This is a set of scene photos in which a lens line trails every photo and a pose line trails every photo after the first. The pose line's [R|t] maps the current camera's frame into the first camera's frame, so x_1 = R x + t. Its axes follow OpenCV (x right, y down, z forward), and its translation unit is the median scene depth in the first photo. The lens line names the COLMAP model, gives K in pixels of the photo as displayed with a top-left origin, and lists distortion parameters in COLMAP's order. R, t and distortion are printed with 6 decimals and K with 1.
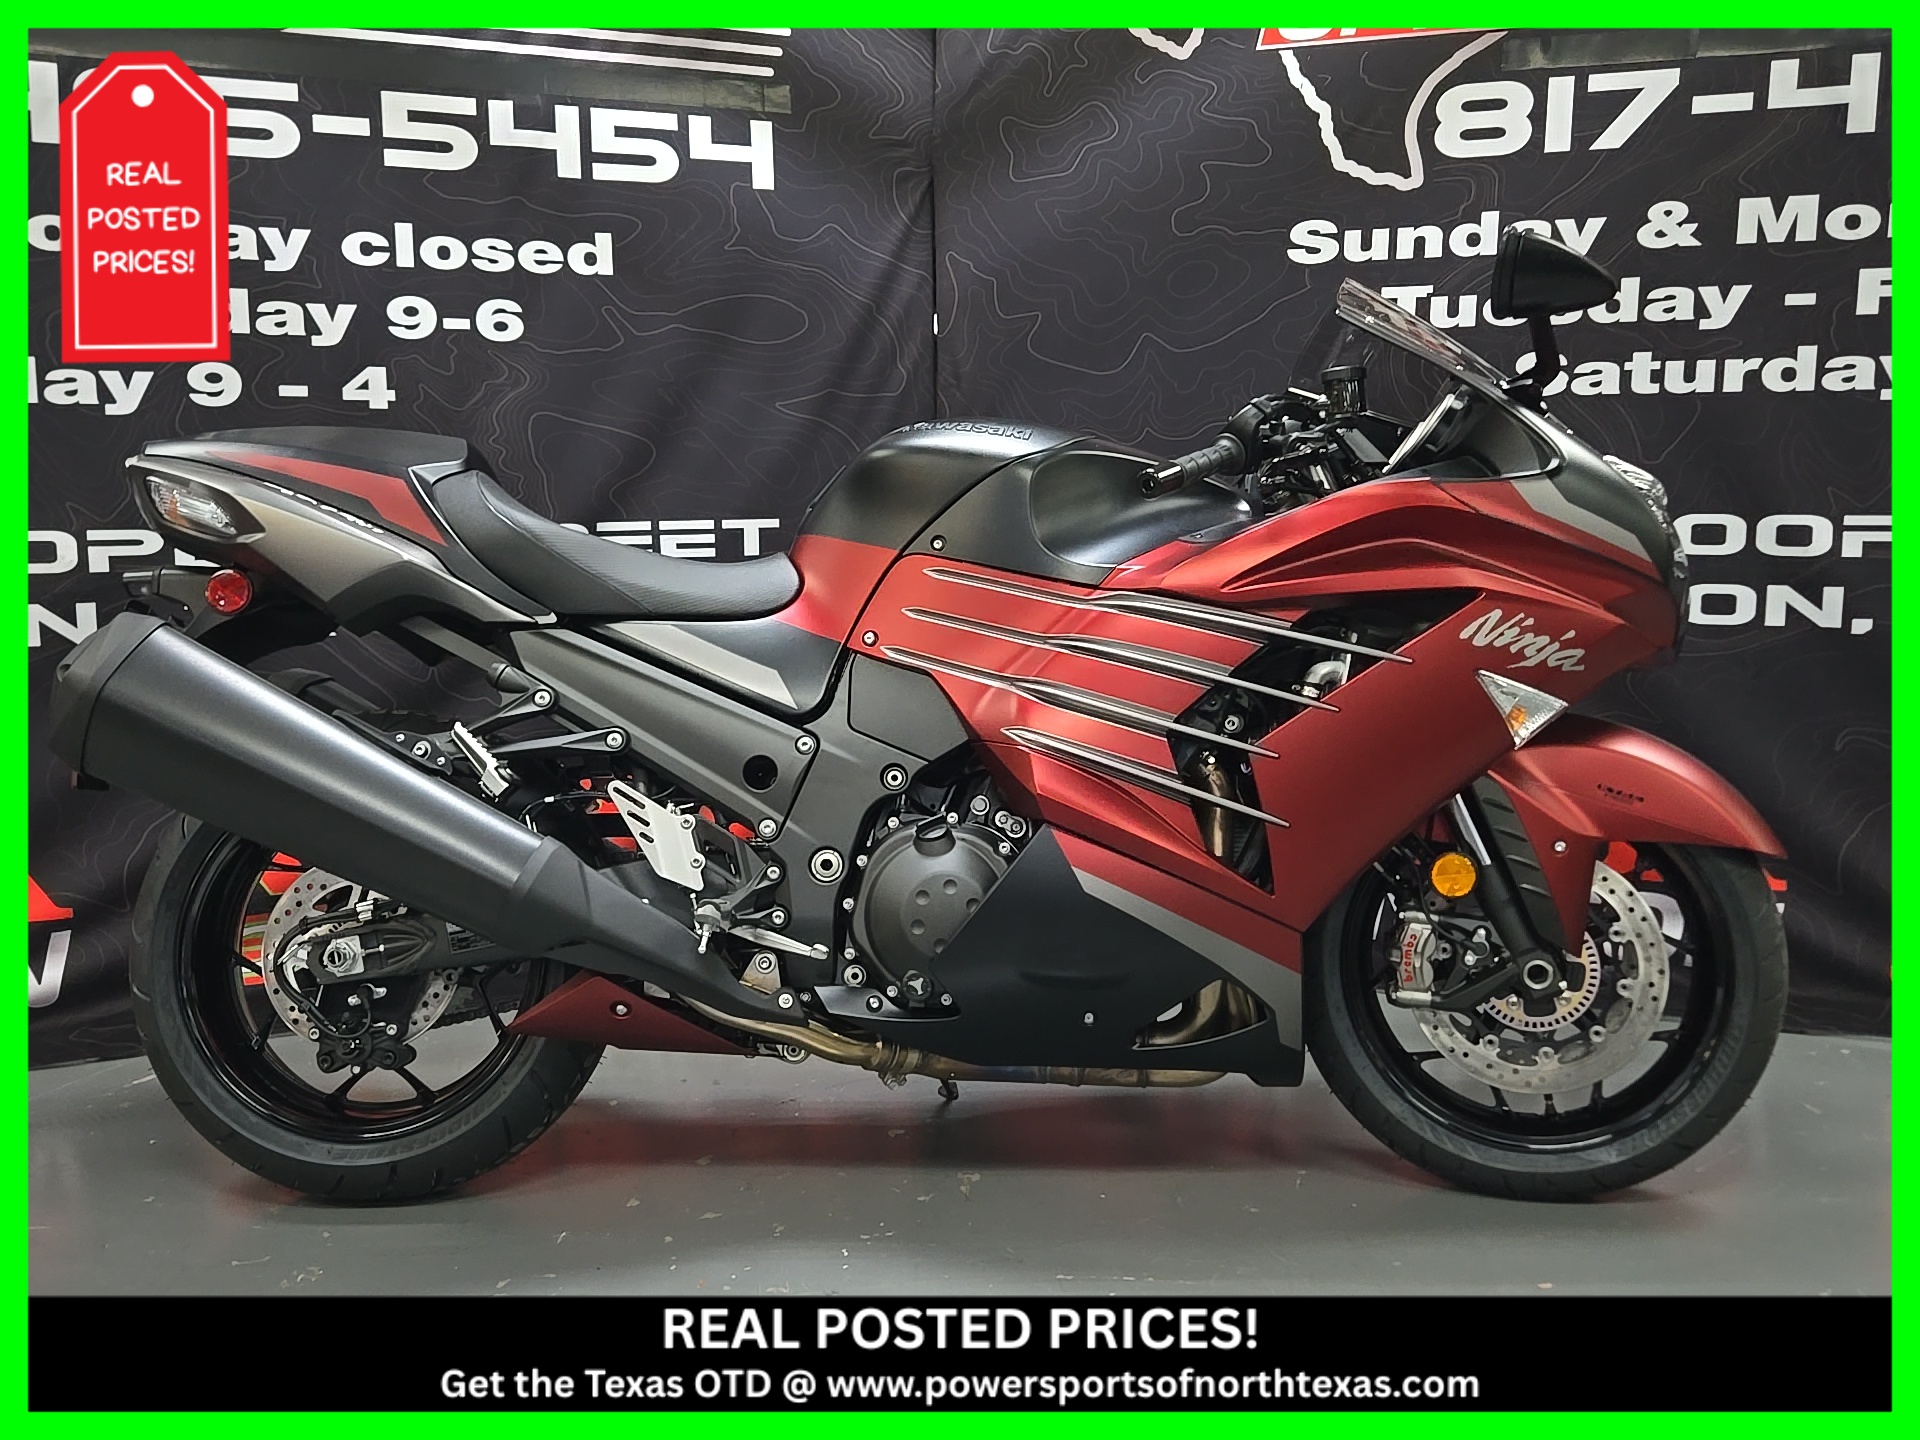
lens RADIAL K [[1869.5, 0, 939.4], [0, 1869.5, 714.2], [0, 0, 1]] dist [0.039866, 0.000000]
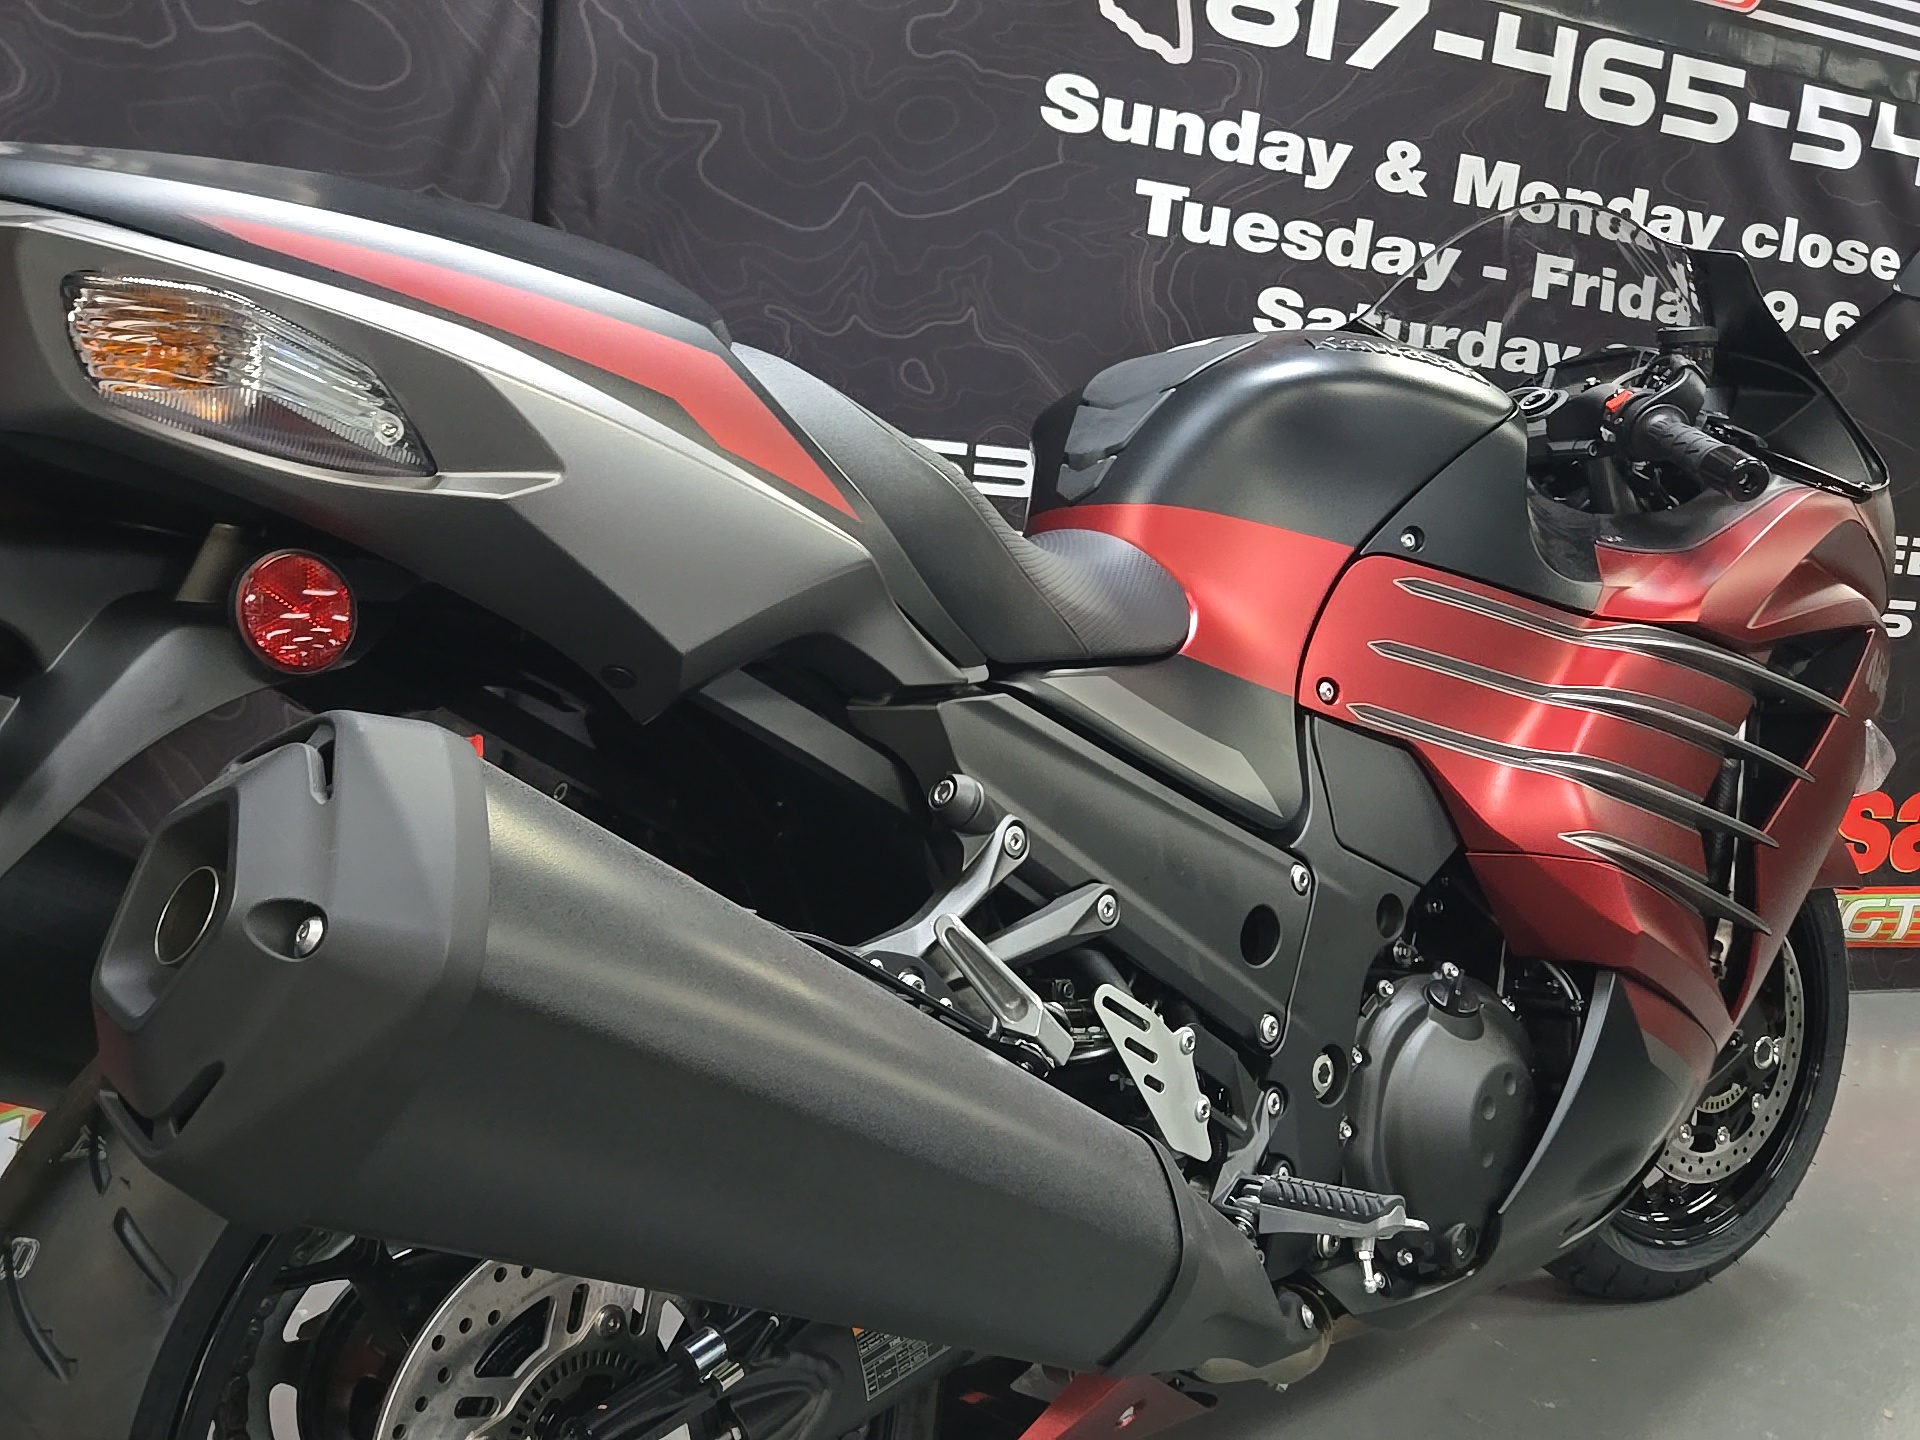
lens RADIAL K [[1869.5, 0, 955.8], [0, 1869.5, 726.0], [0, 0, 1]] dist [0.039866, 0.000000]
pose [[0.697437, -0.043084, 0.715350, -0.568887], [-0.017835, 0.996839, 0.077426, -0.075283], [-0.716425, -0.066758, 0.694463, 0.670675]]
